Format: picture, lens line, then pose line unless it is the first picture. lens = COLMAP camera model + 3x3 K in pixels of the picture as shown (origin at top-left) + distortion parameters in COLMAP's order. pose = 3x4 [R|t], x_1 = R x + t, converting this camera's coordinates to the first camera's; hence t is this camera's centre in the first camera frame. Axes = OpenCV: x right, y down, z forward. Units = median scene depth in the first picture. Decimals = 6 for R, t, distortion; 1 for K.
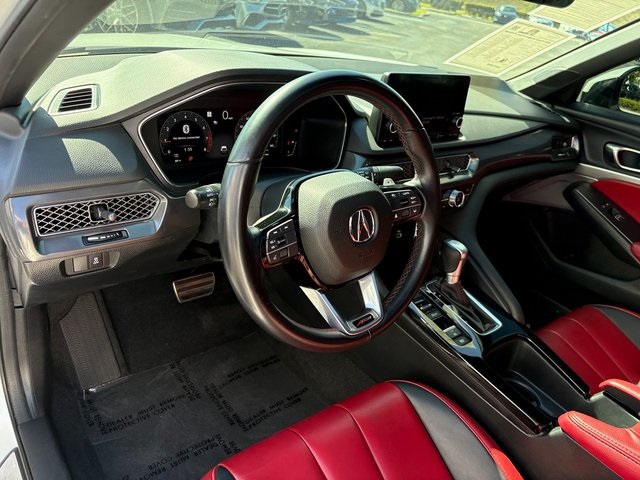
lens RADIAL K [[485.9, 0, 323.0], [0, 485.9, 241.8], [0, 0, 1]] dist [0.039794, -0.044708]
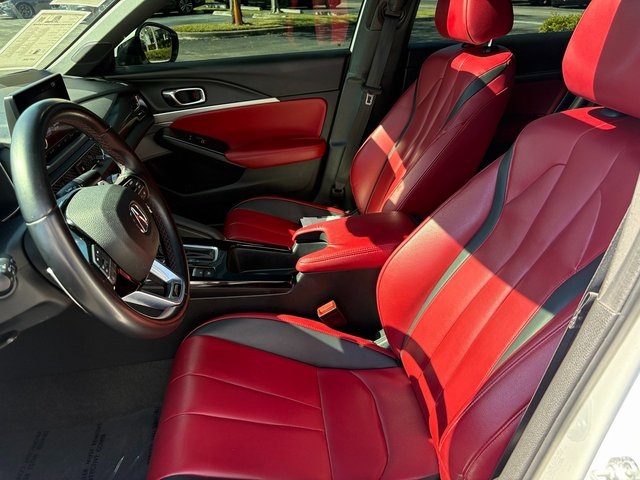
lens RADIAL K [[485.9, 0, 324.3], [0, 485.9, 244.3], [0, 0, 1]] dist [0.039794, -0.044708]
pose [[0.509060, -0.547601, 0.664072, -0.383881], [0.496874, 0.816946, 0.292773, -0.080458], [-0.702834, 0.180921, 0.687963, -0.075457]]
